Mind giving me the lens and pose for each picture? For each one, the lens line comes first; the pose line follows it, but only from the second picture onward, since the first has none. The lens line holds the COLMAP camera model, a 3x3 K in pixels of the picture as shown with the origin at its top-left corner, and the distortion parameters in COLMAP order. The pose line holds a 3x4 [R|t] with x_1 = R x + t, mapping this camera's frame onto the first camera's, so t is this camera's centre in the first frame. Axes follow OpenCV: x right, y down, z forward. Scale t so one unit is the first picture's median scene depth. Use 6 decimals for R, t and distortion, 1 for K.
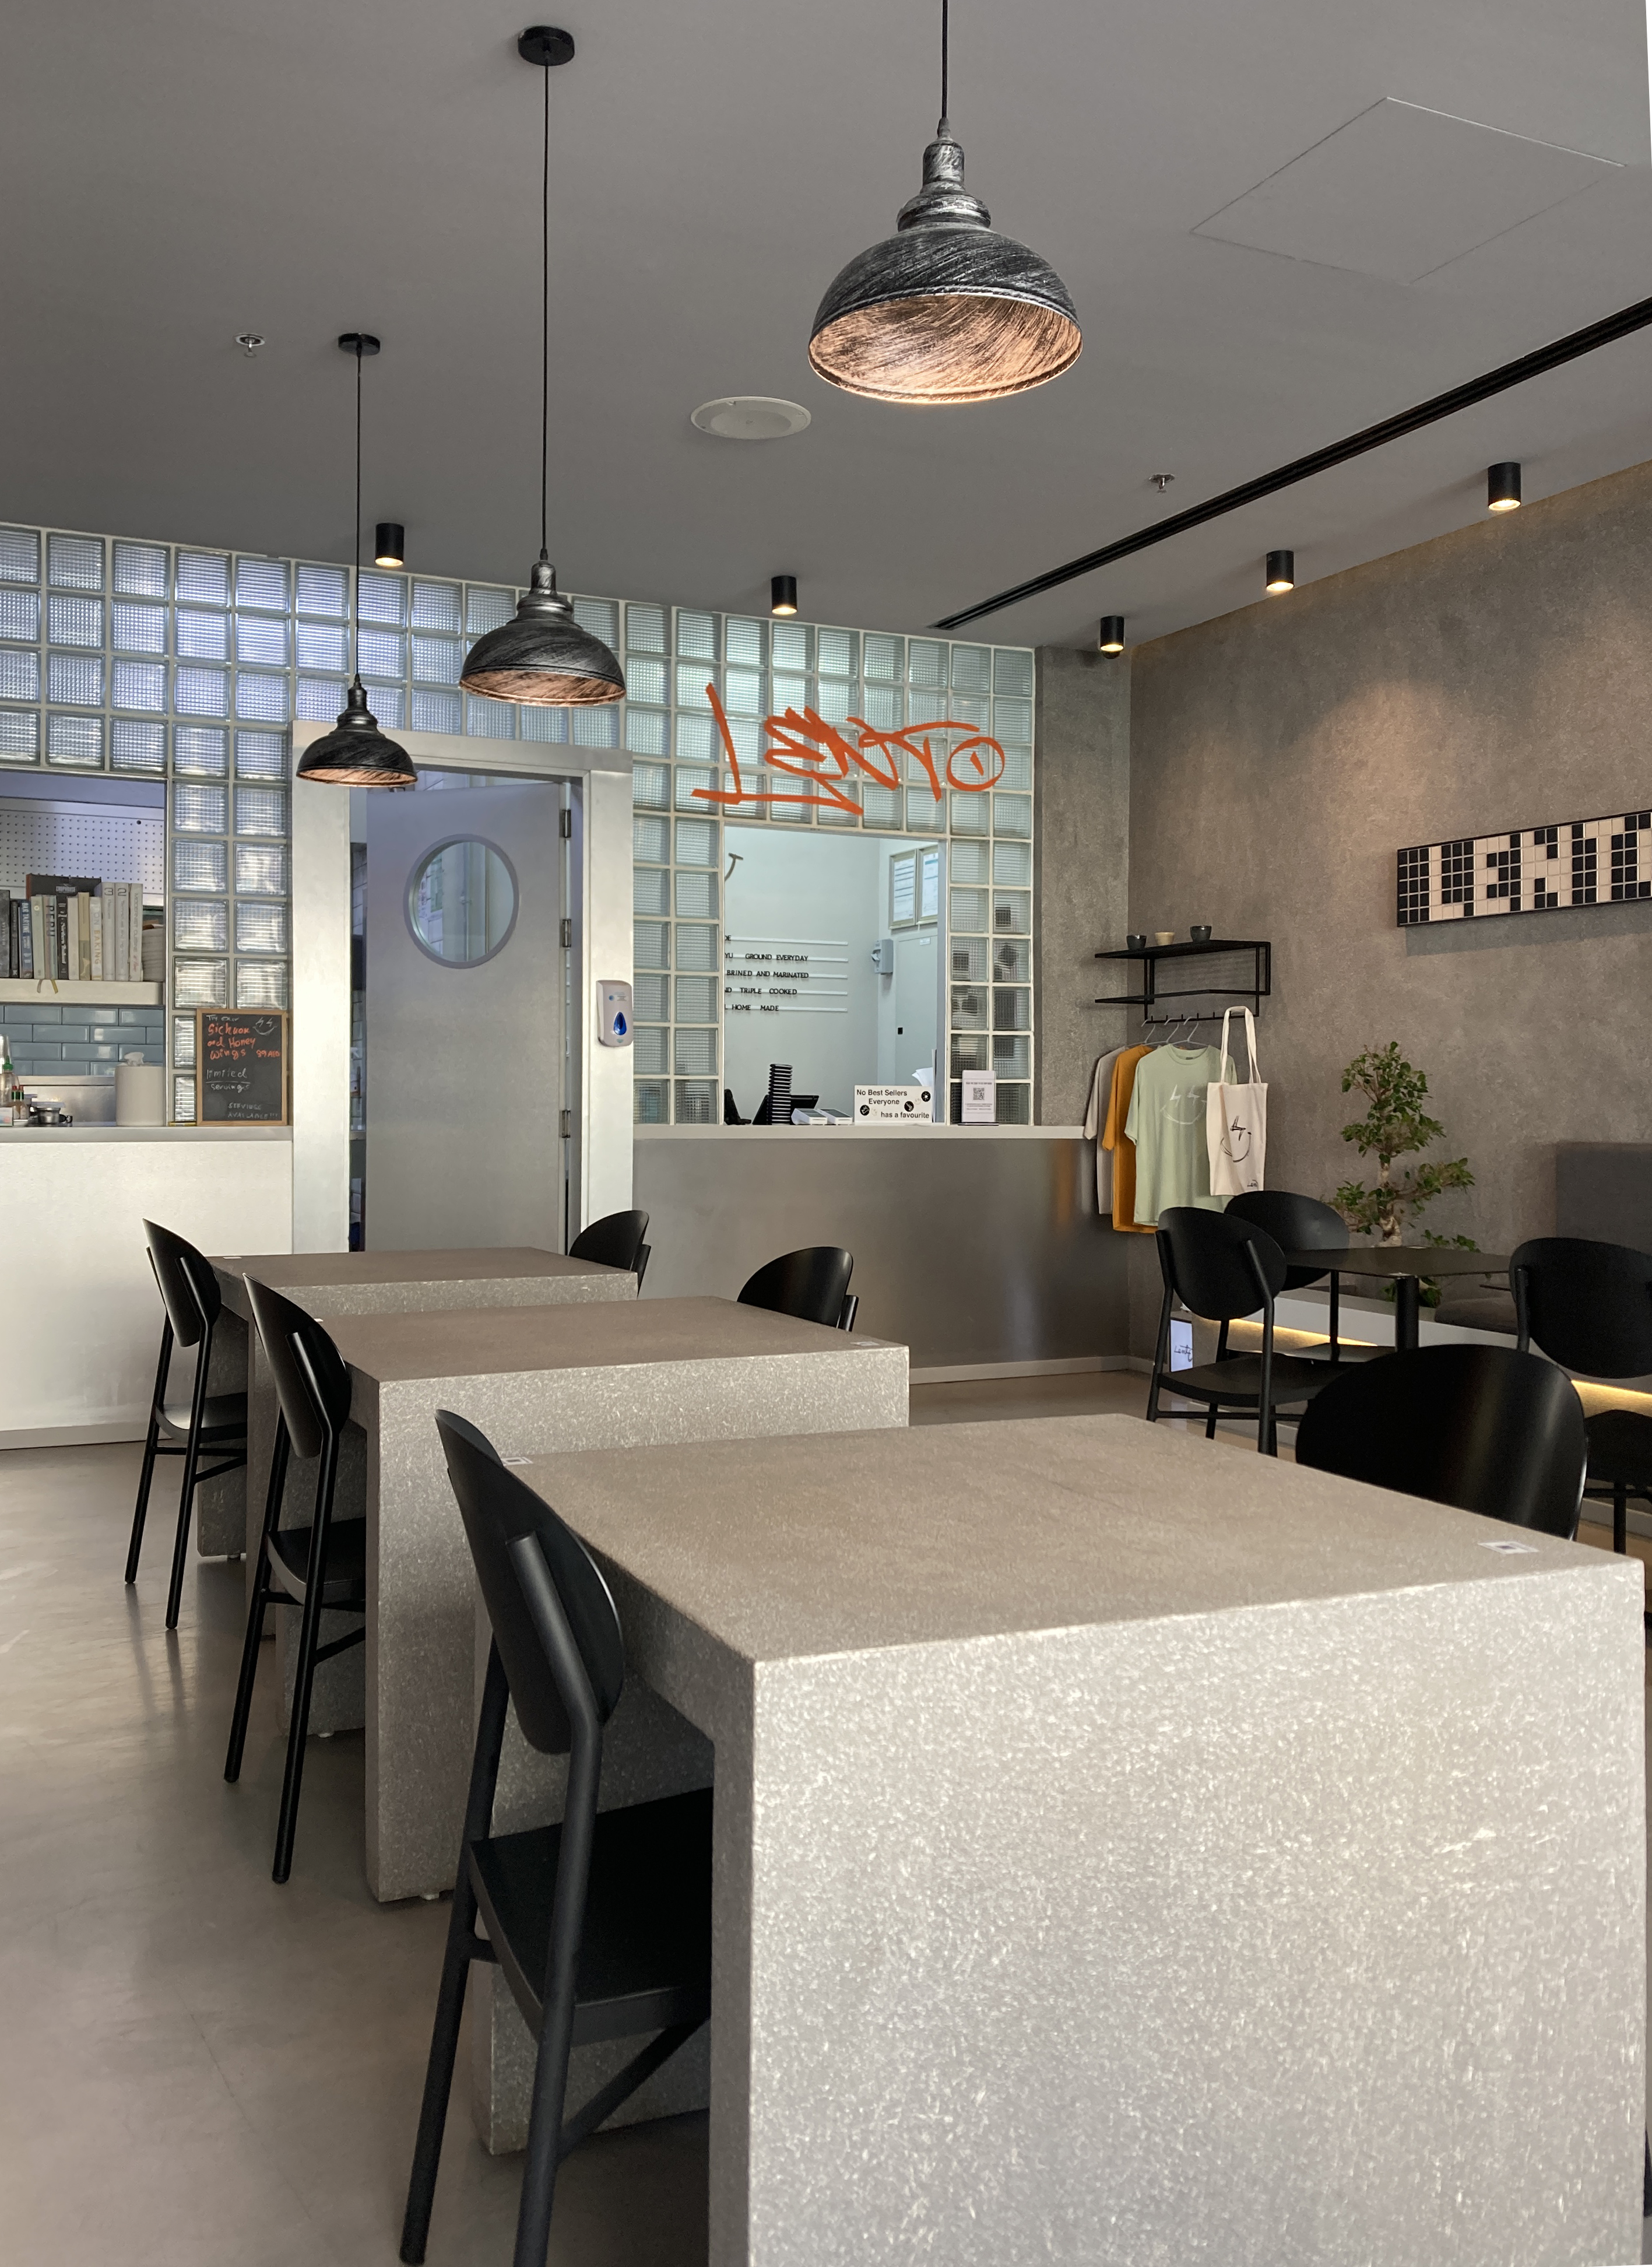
lens RADIAL K [[1947.5, 0, 803.7], [0, 1947.5, 1136.0], [0, 0, 1]] dist [0.041359, -0.075219]
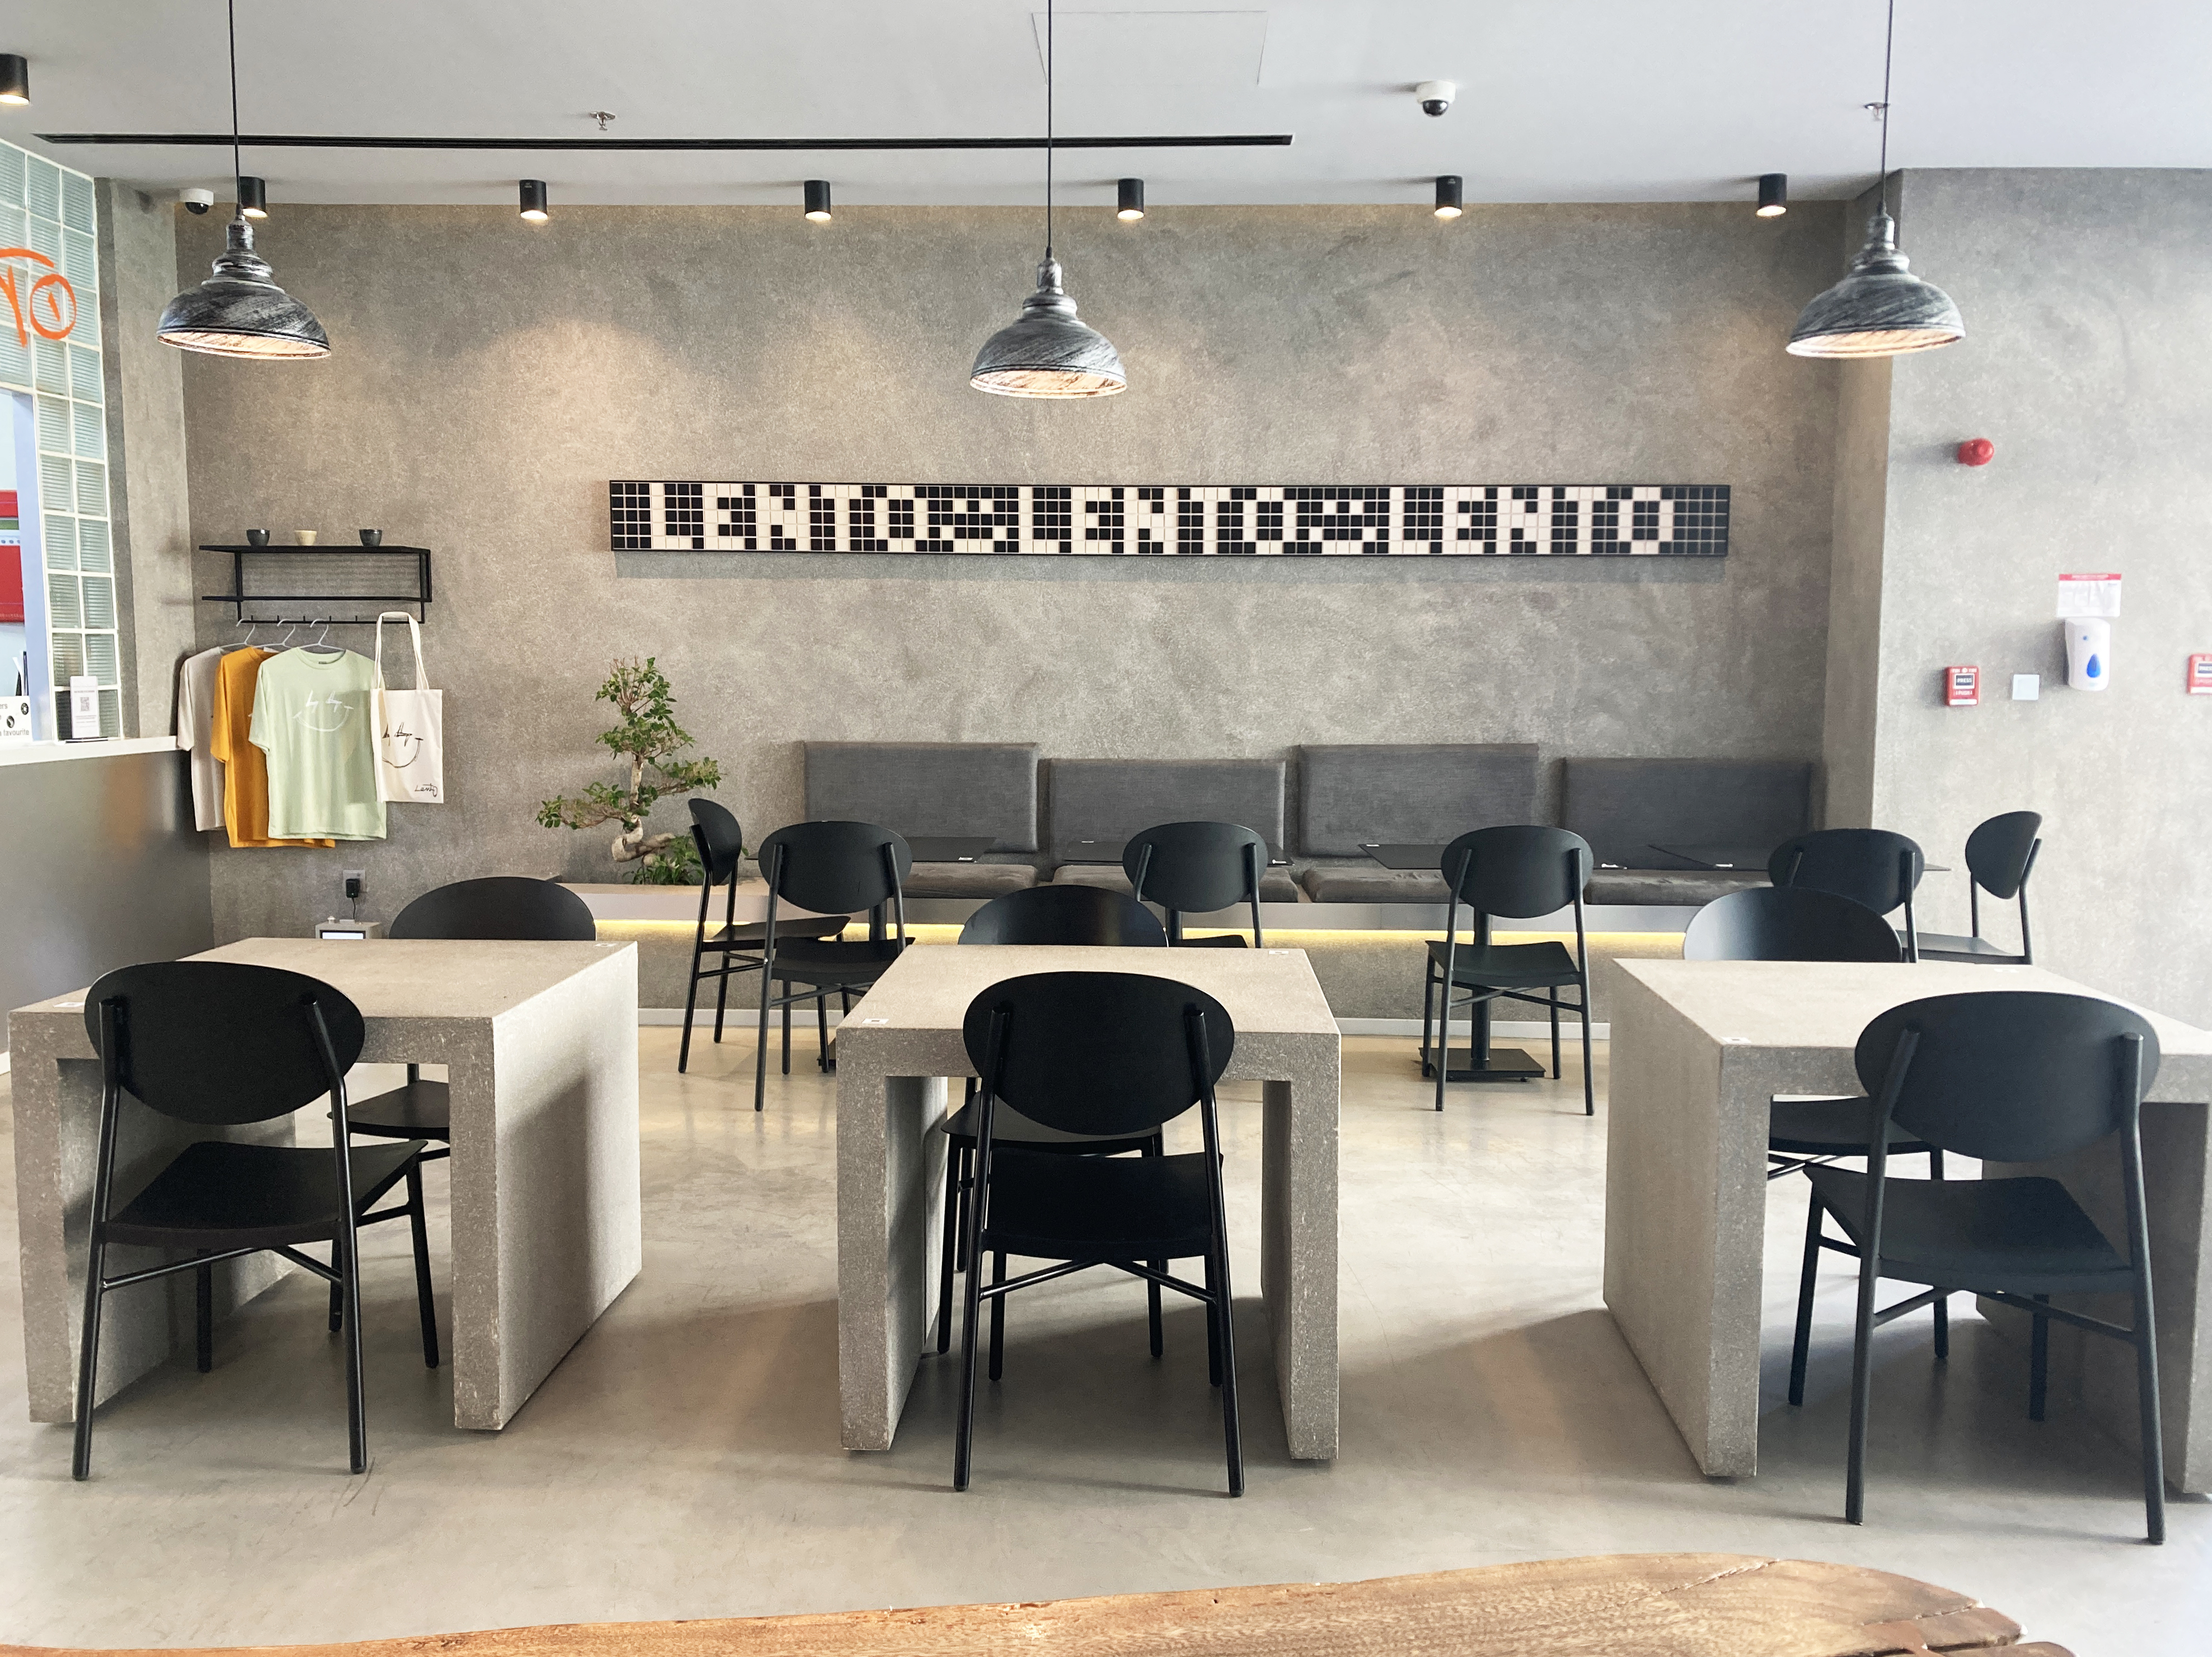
lens RADIAL K [[1790.5, 0, 1167.9], [0, 1790.5, 873.5], [0, 0, 1]] dist [0.044463, -0.044039]
pose [[0.445331, -0.110753, 0.888490, -0.499065], [0.012848, 0.993009, 0.117341, -0.041866], [-0.895274, -0.040840, 0.443641, 0.261666]]
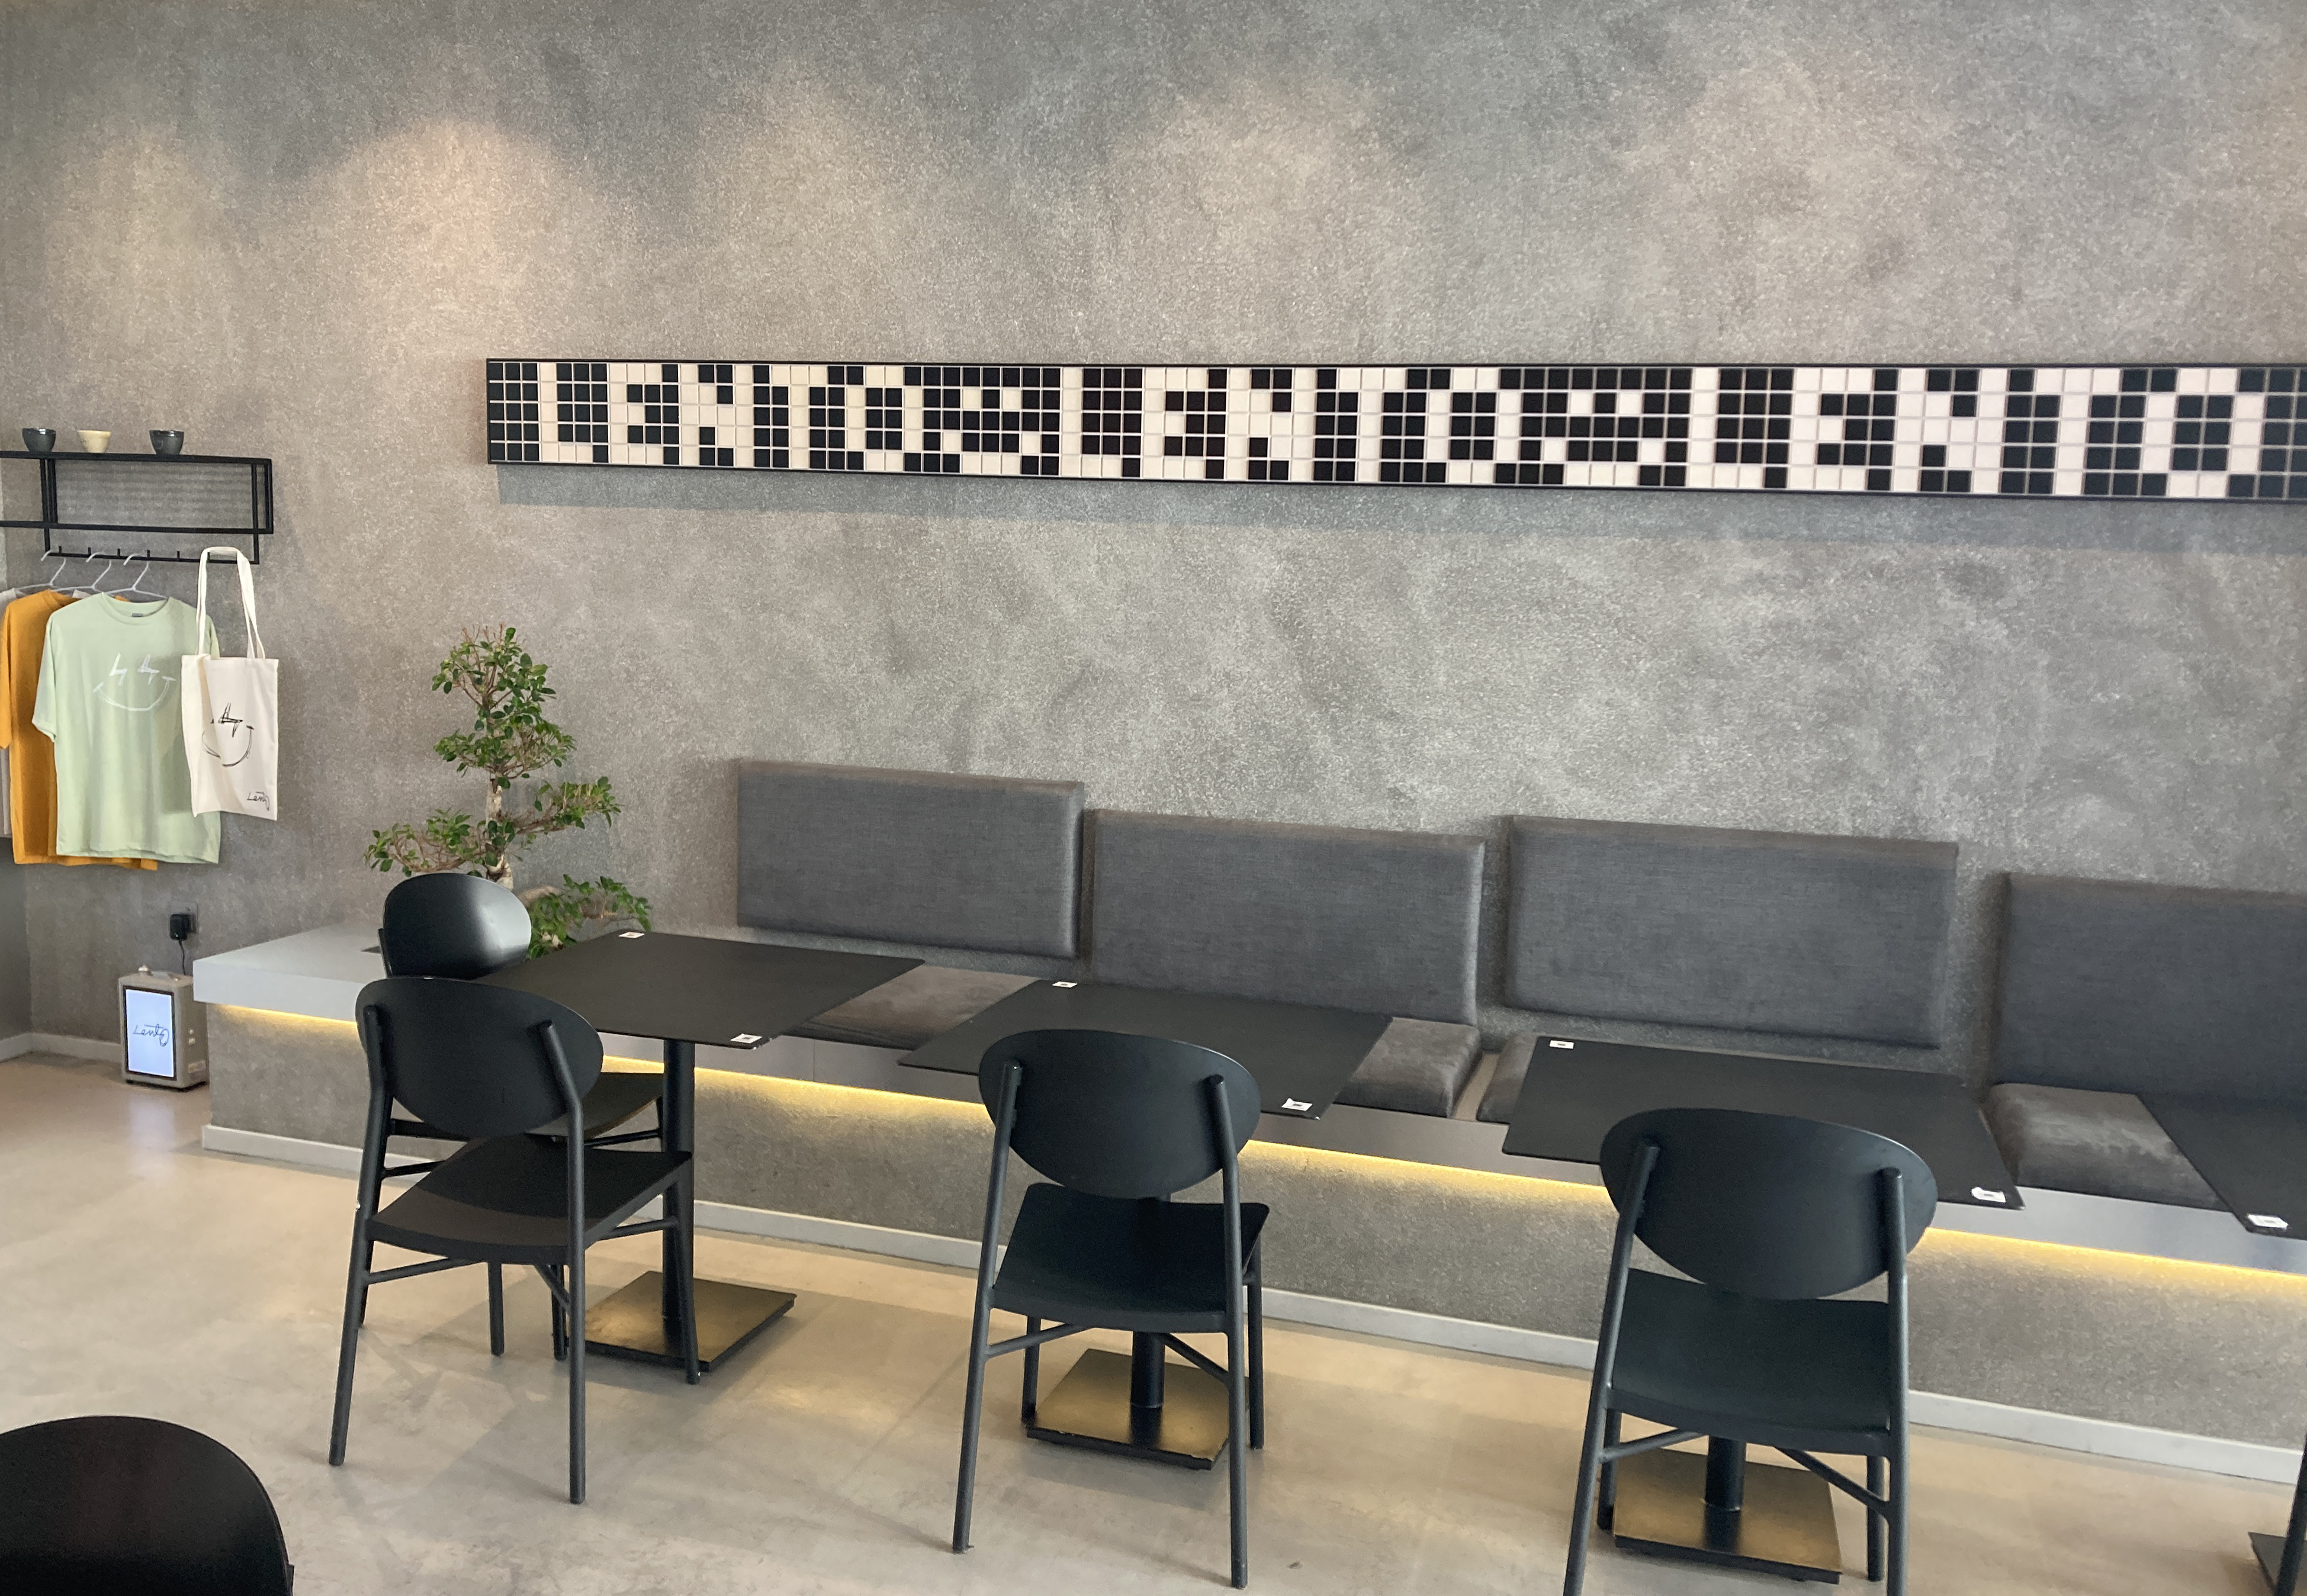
lens RADIAL K [[1917.7, 0, 1163.9], [0, 1917.7, 791.3], [0, 0, 1]] dist [0.021632, -0.014050]
pose [[0.681335, -0.079328, 0.727660, -0.066719], [-0.014964, 0.992393, 0.122200, -0.078539], [-0.731818, -0.094148, 0.674965, 0.312509]]
